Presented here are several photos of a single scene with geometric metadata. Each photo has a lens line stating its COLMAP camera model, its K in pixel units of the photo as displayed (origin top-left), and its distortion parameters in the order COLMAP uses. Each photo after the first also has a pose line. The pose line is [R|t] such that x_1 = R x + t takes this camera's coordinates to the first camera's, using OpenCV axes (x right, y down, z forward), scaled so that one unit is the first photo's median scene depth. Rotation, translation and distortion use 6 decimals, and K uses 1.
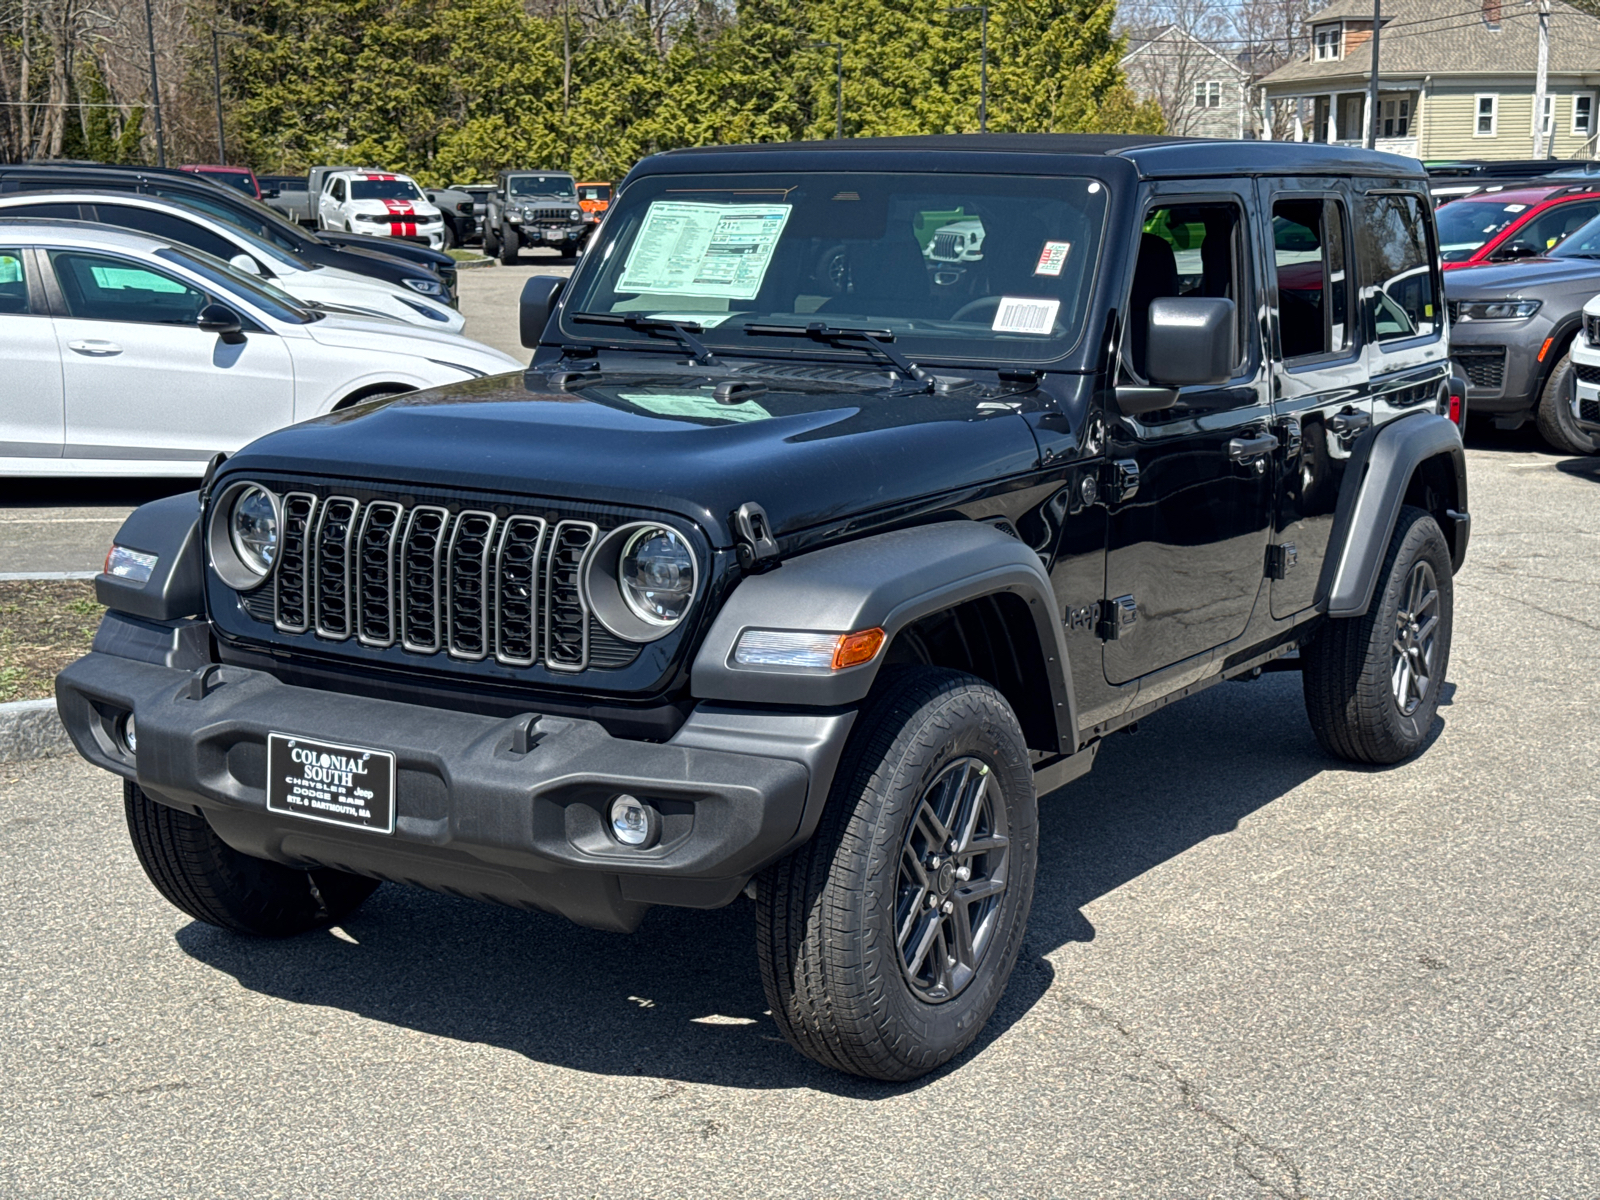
lens RADIAL K [[2317.4, 0, 820.4], [0, 2317.4, 596.4], [0, 0, 1]] dist [-0.017173, 0.655236]
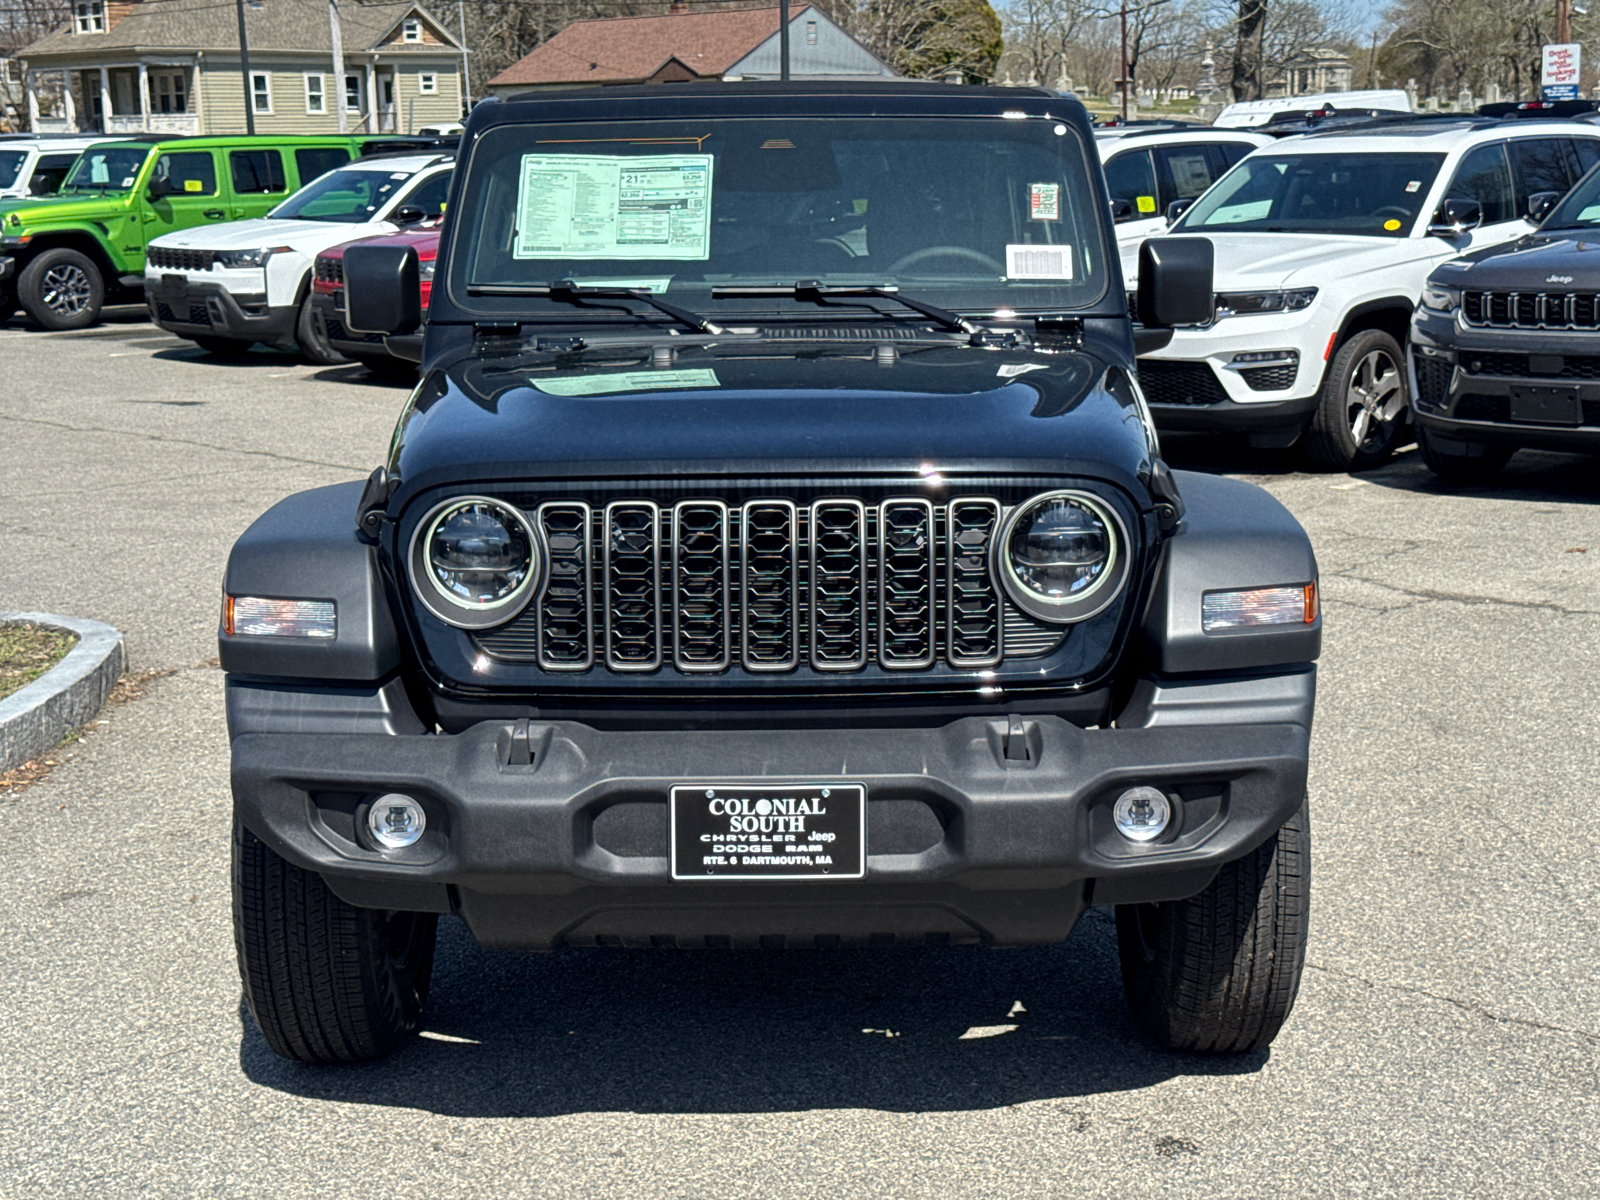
lens RADIAL K [[2317.4, 0, 820.4], [0, 2317.4, 596.4], [0, 0, 1]] dist [-0.017173, 0.655236]
pose [[0.861725, -0.110179, 0.495268, -0.492543], [0.105921, 0.993695, 0.036766, -0.027695], [-0.496196, 0.020777, 0.867962, 0.209824]]
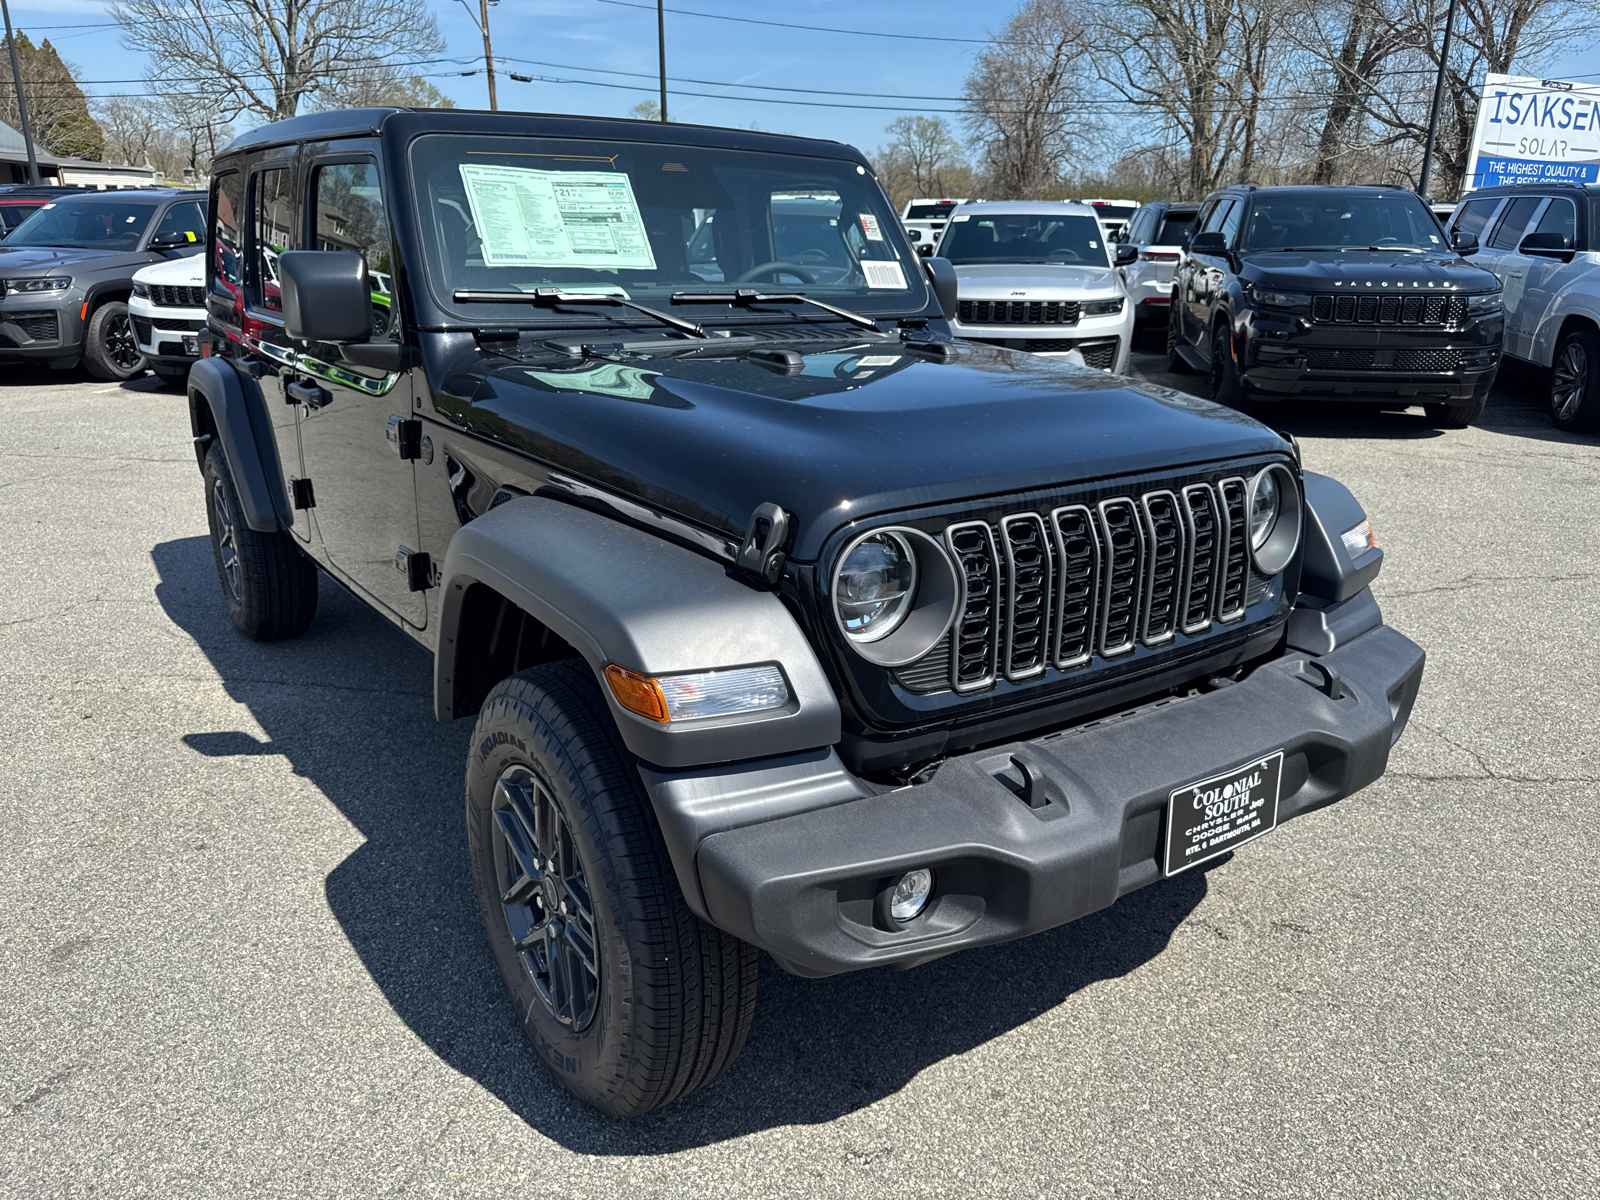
lens RADIAL K [[1160.9, 0, 837.4], [0, 1160.9, 617.7], [0, 0, 1]] dist [-0.003286, -0.010484]
pose [[0.402004, -0.288516, 0.868995, -0.528988], [0.142300, 0.957214, 0.251977, -0.105940], [-0.904513, 0.022362, 0.425859, 0.769126]]
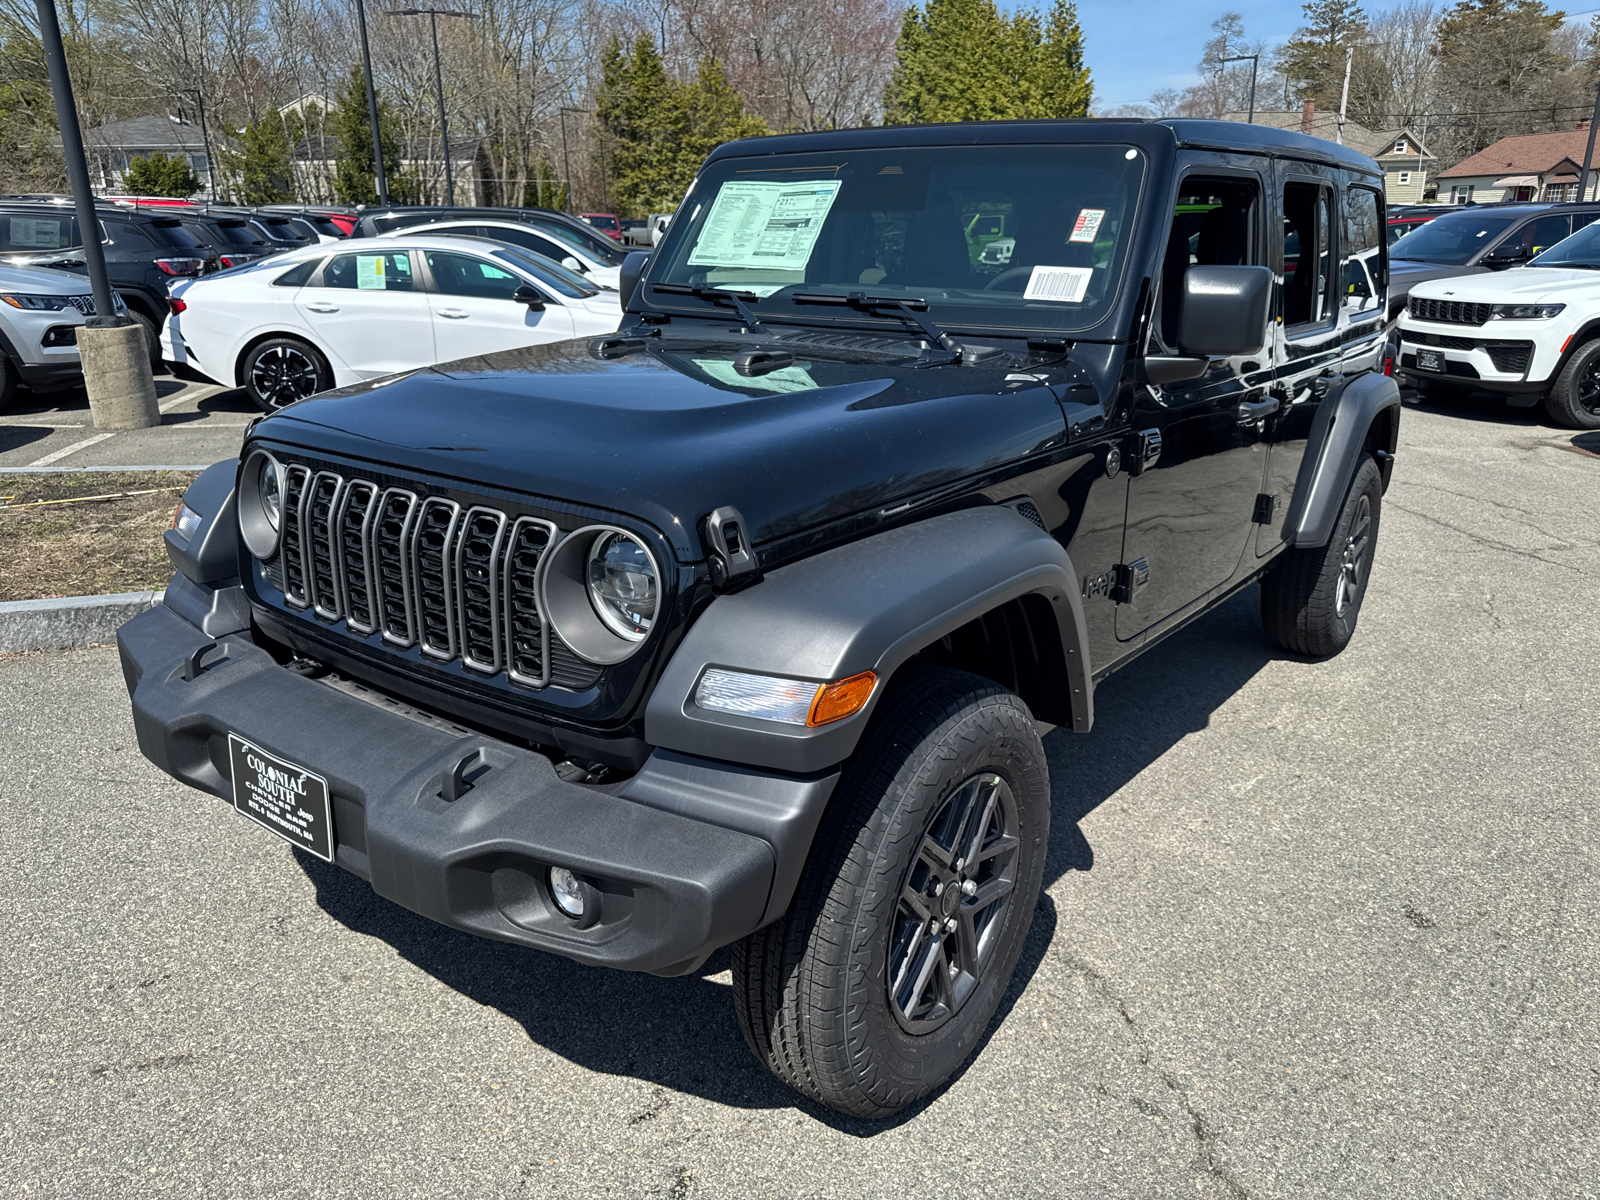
lens RADIAL K [[1171.1, 0, 803.7], [0, 1171.1, 620.4], [0, 0, 1]] dist [0.055238, -0.110462]
pose [[0.995061, 0.030177, -0.094564, 0.031514], [-0.016009, 0.988985, 0.147146, -0.050062], [0.097963, -0.144905, 0.984584, 0.464802]]
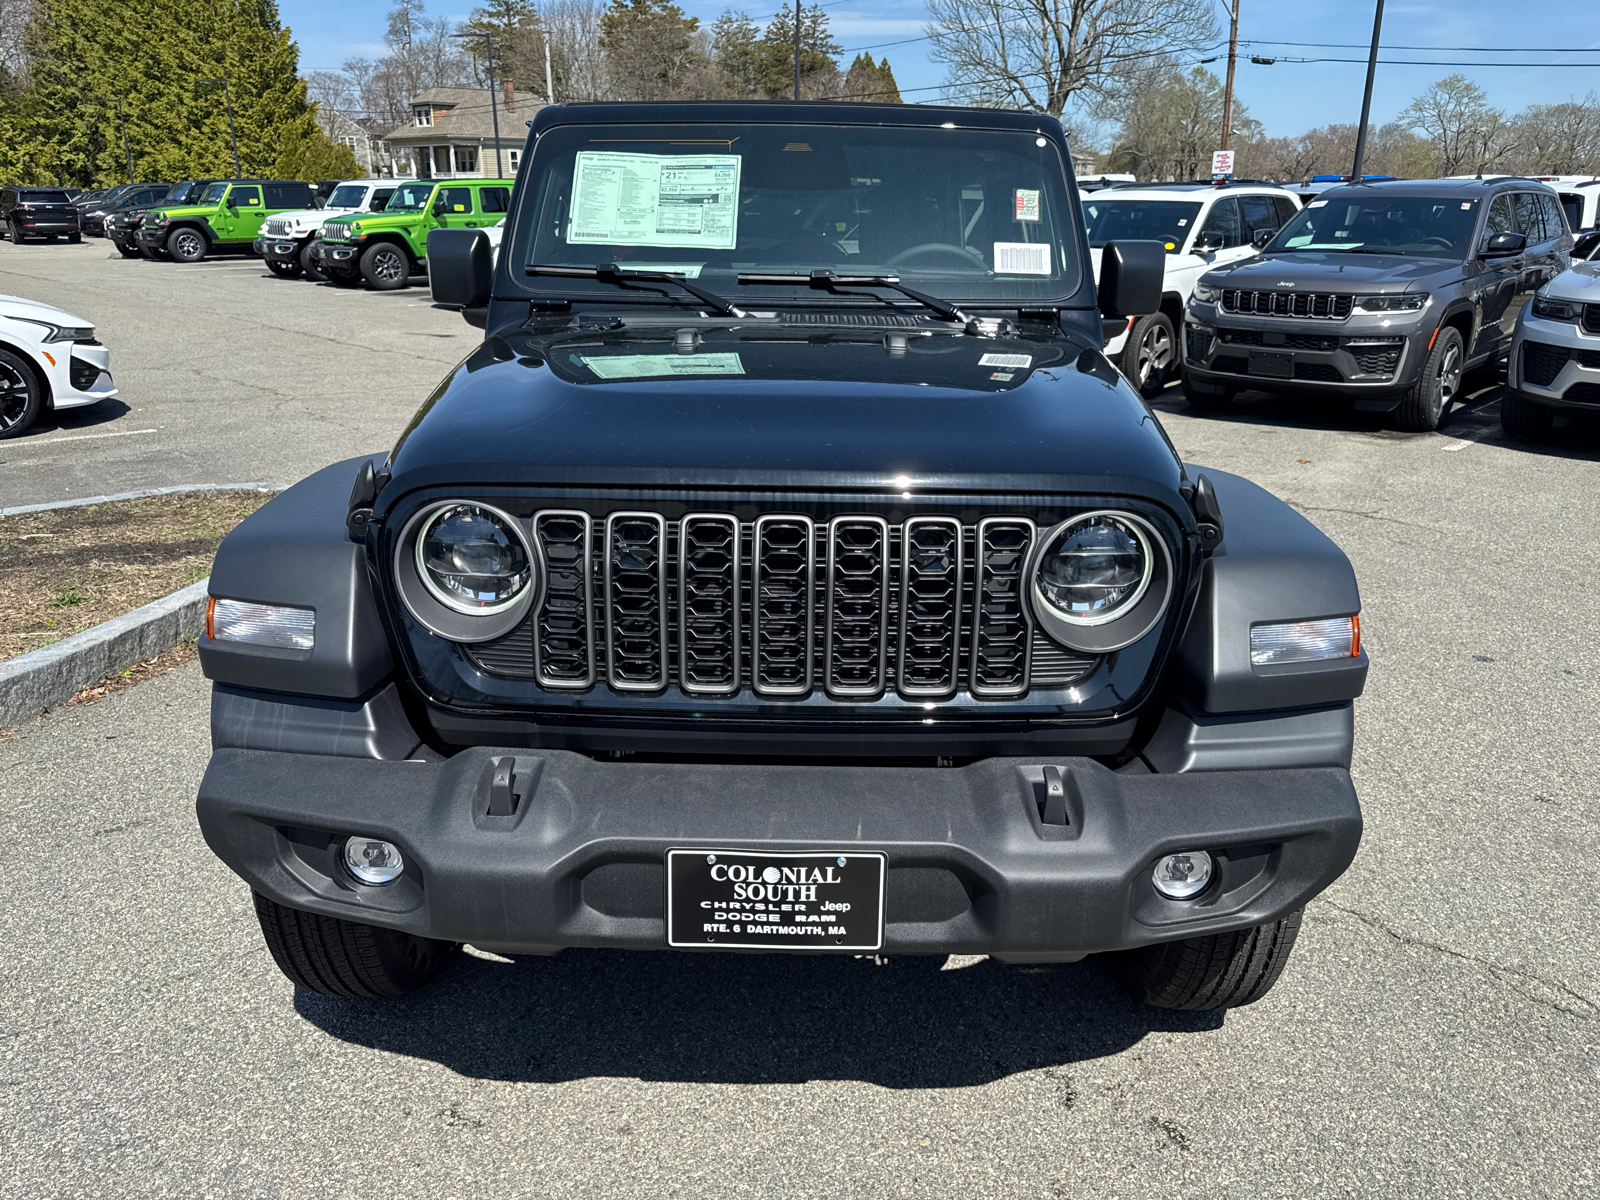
lens RADIAL K [[1156.2, 0, 811.3], [0, 1156.2, 605.2], [0, 0, 1]] dist [0.051274, -0.056455]
pose [[0.862182, -0.158499, 0.481166, -0.300998], [0.080536, 0.980601, 0.178706, -0.066060], [-0.500156, -0.115326, 0.858221, 0.555252]]
